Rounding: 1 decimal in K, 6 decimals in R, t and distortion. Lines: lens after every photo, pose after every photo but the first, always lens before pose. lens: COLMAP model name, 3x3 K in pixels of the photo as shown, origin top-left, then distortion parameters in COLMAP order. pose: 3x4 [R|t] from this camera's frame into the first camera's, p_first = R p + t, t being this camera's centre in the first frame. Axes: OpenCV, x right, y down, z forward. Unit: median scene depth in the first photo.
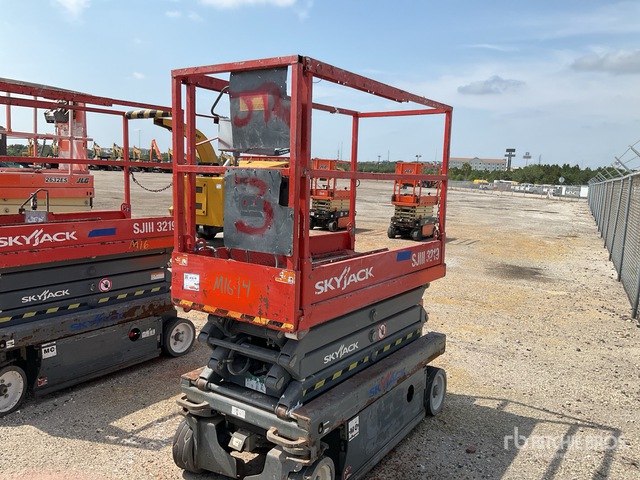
lens RADIAL K [[525.6, 0, 320.0], [0, 525.6, 240.0], [0, 0, 1]] dist [0.084387, -0.183021]
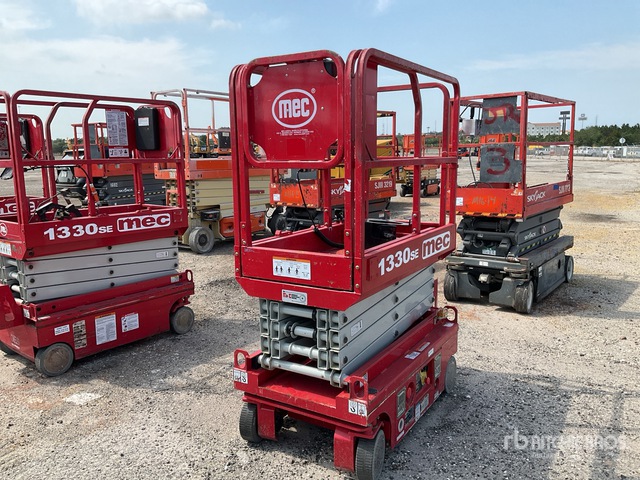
lens RADIAL K [[525.6, 0, 320.0], [0, 525.6, 240.0], [0, 0, 1]] dist [0.084387, -0.183021]
pose [[0.994751, -0.043718, -0.092520, -0.418719], [0.047632, 0.998042, 0.040530, 0.084832], [0.090567, -0.044724, 0.994886, -0.775336]]
